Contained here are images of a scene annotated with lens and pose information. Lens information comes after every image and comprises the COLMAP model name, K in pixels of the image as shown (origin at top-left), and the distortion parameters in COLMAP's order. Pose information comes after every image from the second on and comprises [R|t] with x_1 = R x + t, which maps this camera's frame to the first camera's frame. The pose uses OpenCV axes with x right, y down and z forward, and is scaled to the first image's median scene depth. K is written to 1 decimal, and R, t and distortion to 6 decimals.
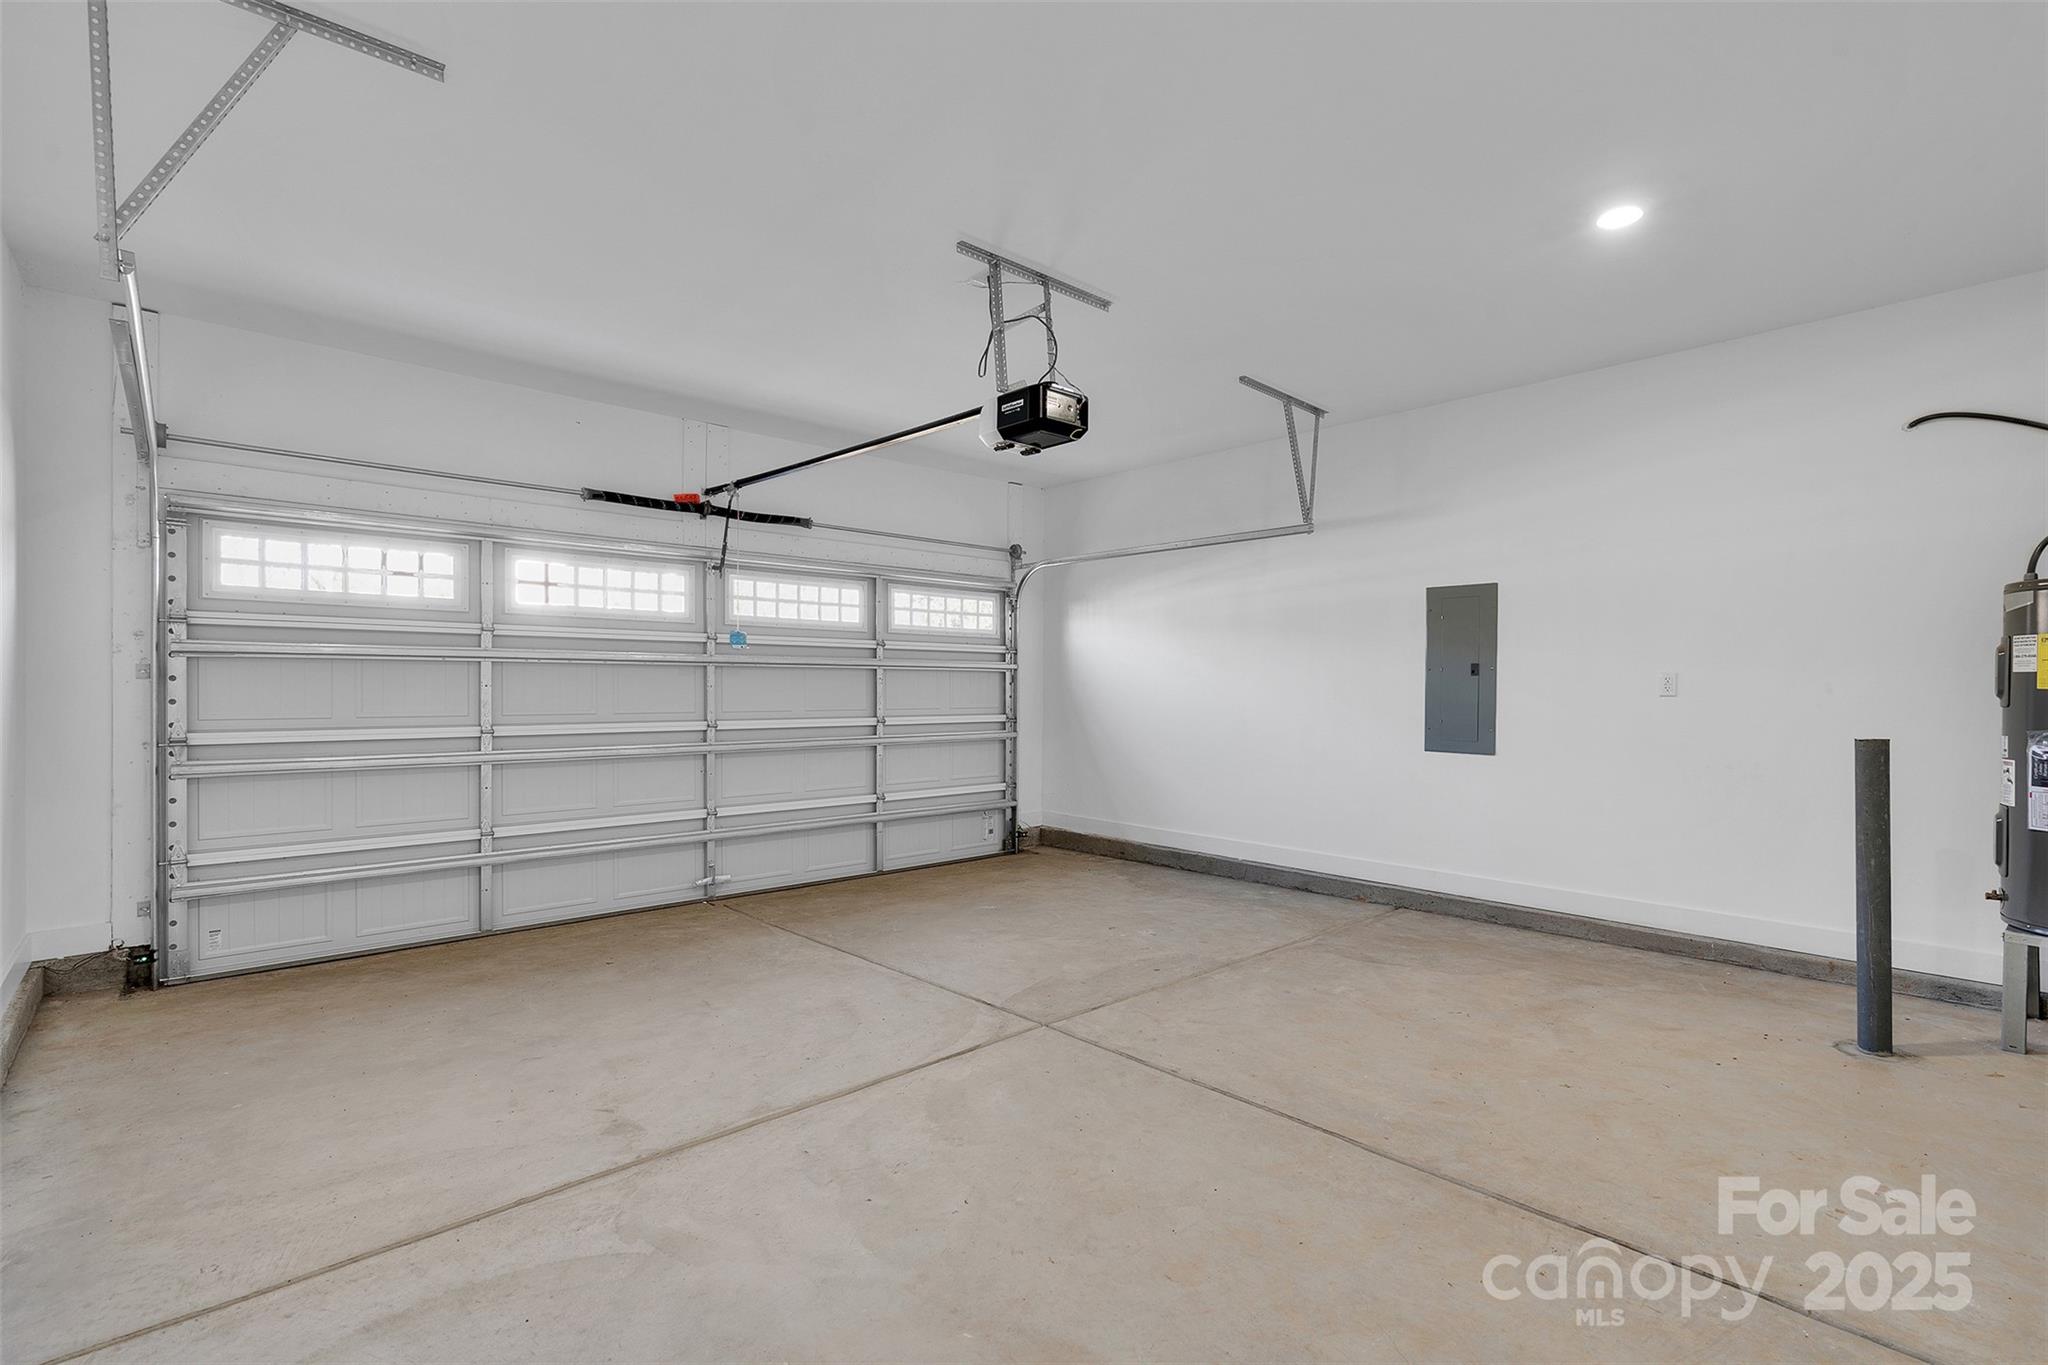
lens RADIAL K [[932.1, 0, 1021.7], [0, 932.1, 685.9], [0, 0, 1]] dist [-0.003076, 0.000910]
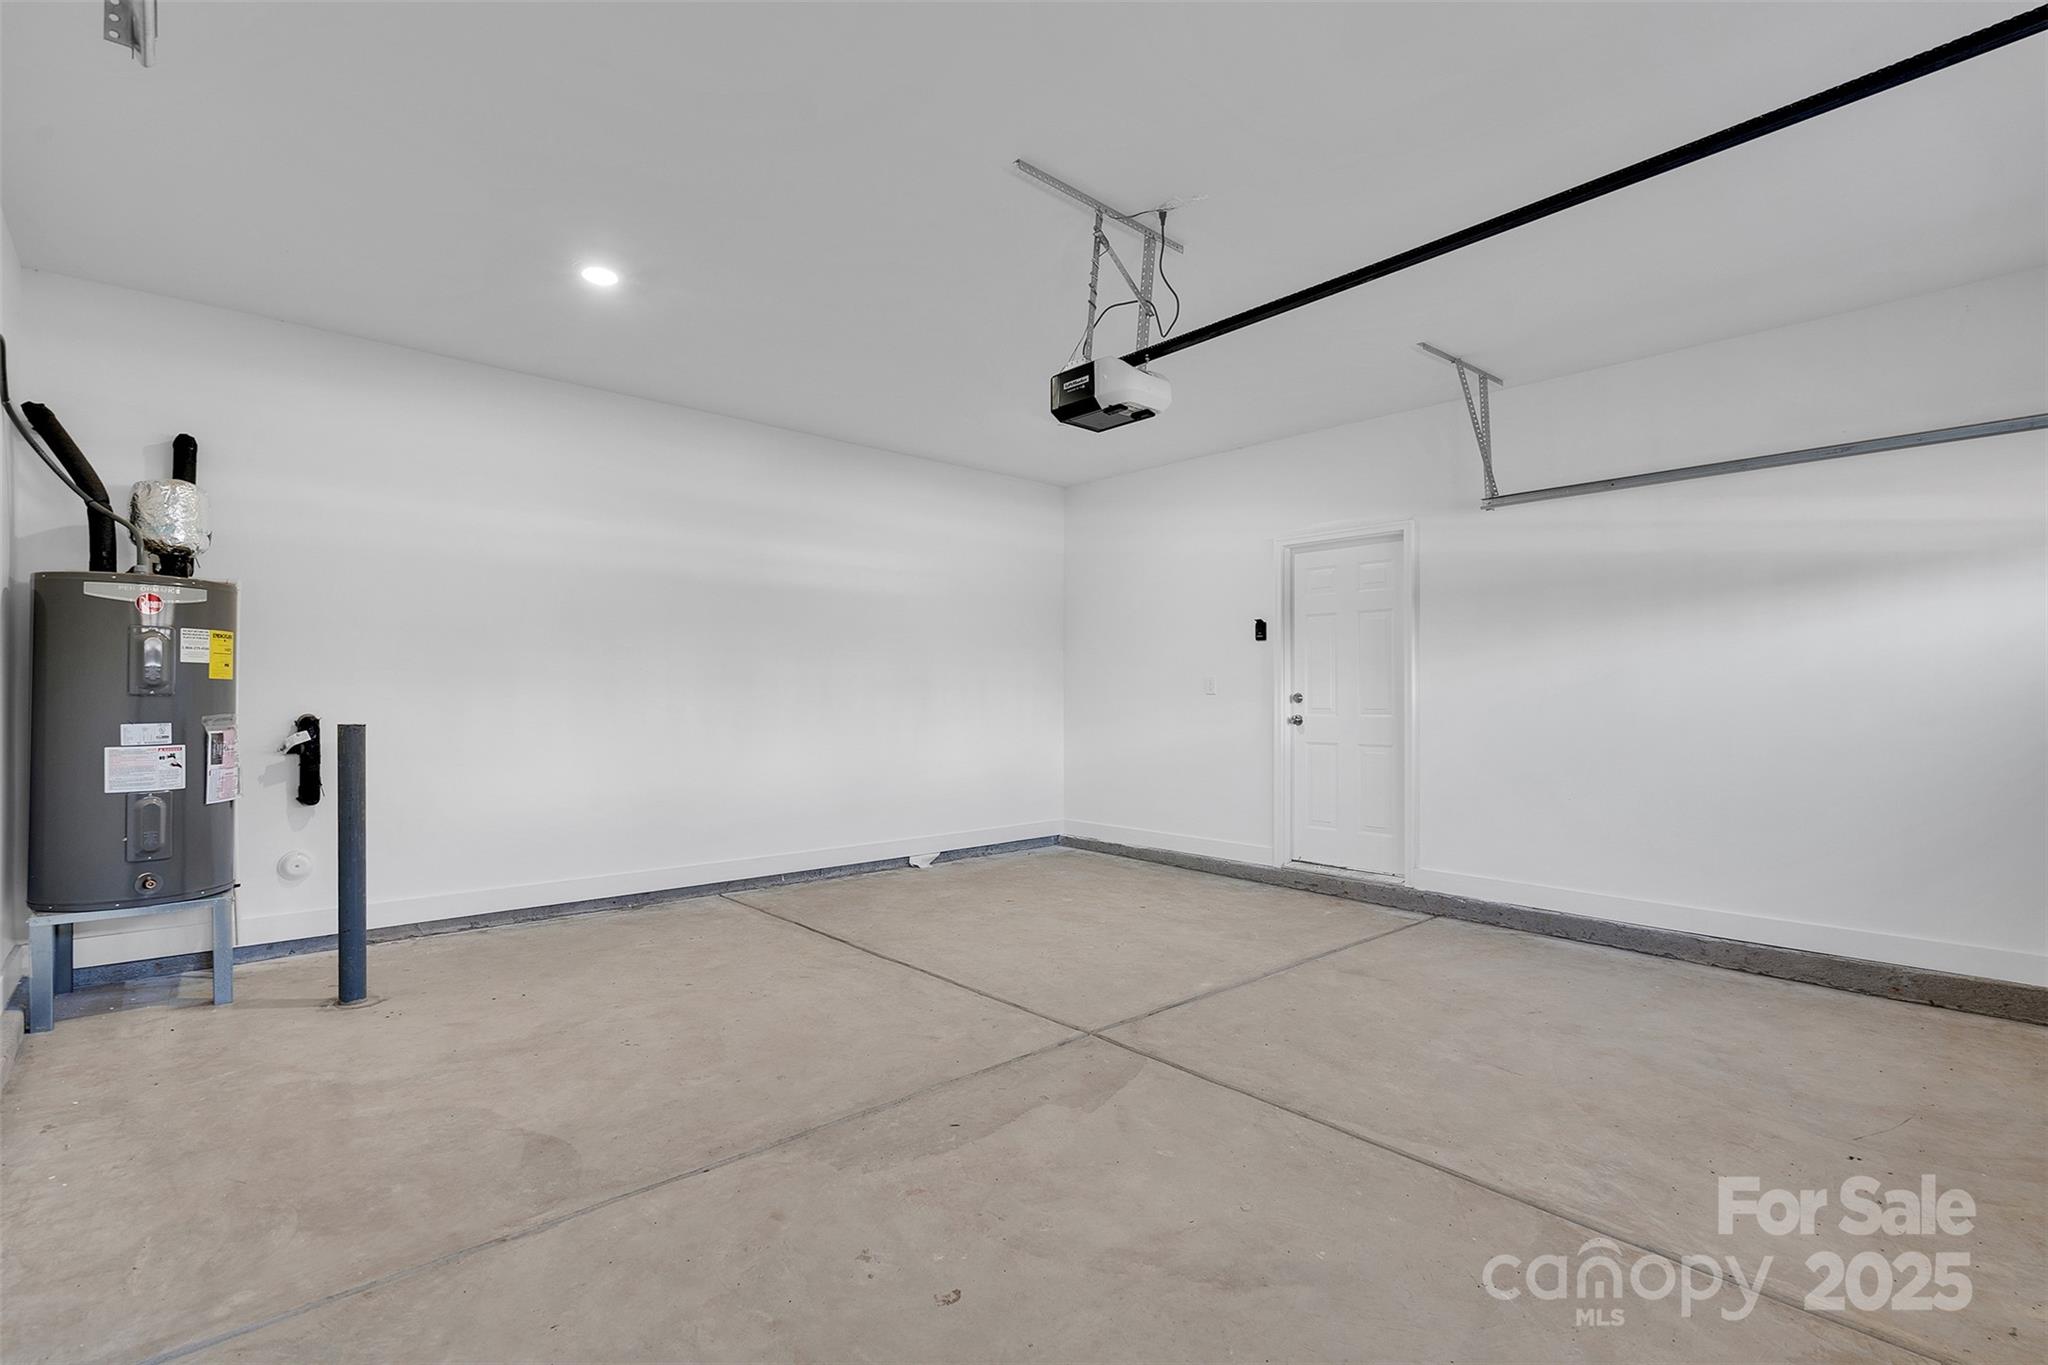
lens RADIAL K [[932.1, 0, 1026.8], [0, 932.1, 688.1], [0, 0, 1]] dist [-0.003076, 0.000910]
pose [[-0.999948, -0.007888, -0.006393, 0.092624], [-0.007826, 0.999922, -0.009691, 0.015187], [0.006469, -0.009641, -0.999933, 1.818156]]
